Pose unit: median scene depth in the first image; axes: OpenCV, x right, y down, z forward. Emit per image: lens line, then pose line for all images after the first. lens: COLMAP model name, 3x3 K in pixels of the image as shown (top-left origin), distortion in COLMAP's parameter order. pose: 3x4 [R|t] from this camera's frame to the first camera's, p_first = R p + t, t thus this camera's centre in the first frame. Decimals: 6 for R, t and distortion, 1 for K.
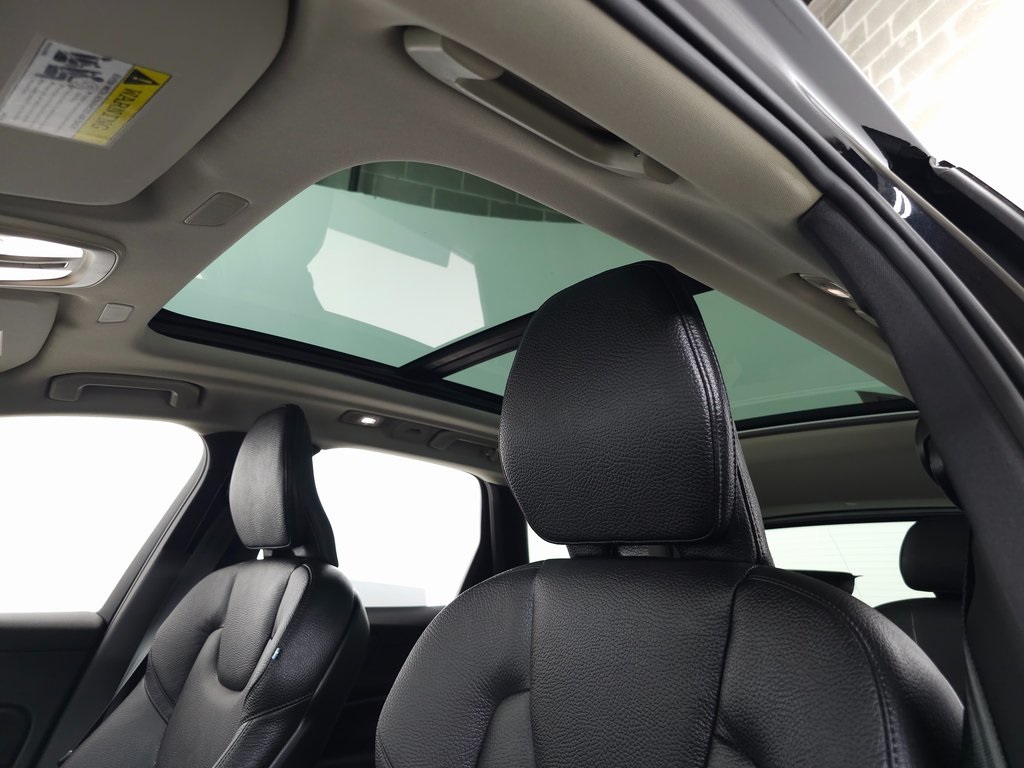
lens RADIAL K [[696.9, 0, 510.5], [0, 696.9, 390.8], [0, 0, 1]] dist [0.001643, -0.004143]
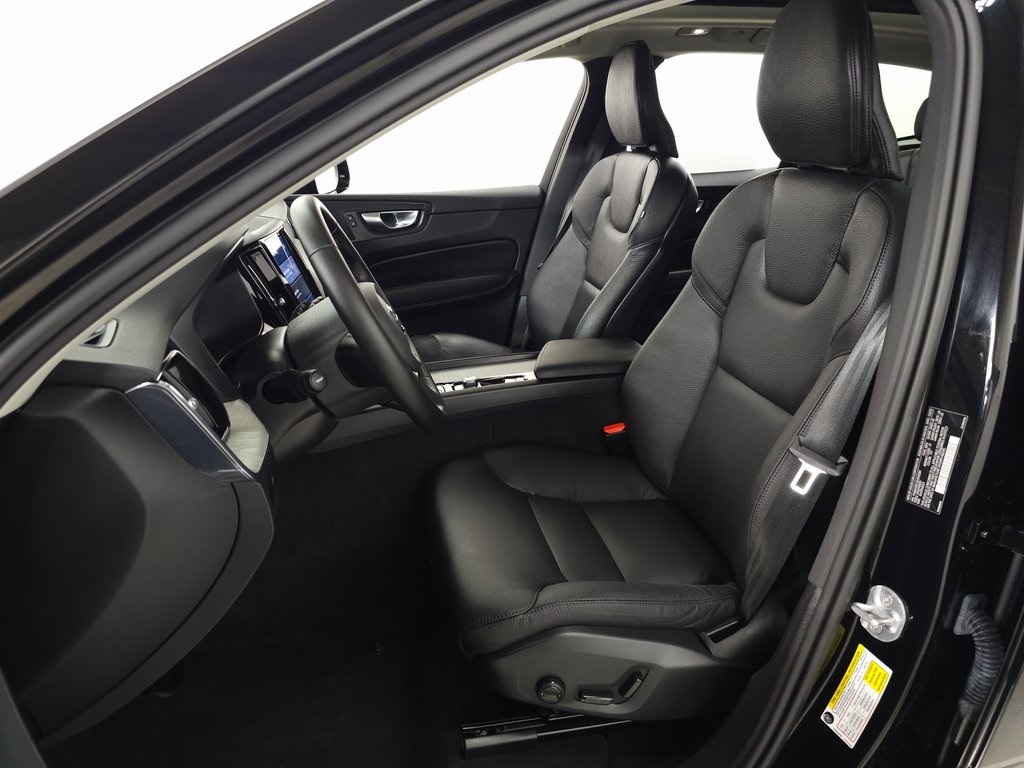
lens RADIAL K [[696.9, 0, 510.5], [0, 696.9, 390.8], [0, 0, 1]] dist [0.001643, -0.004143]
pose [[0.875426, 0.106040, -0.471577, 0.199217], [0.202053, 0.806021, 0.556331, -0.248576], [0.439095, -0.582310, 0.684186, -0.490817]]
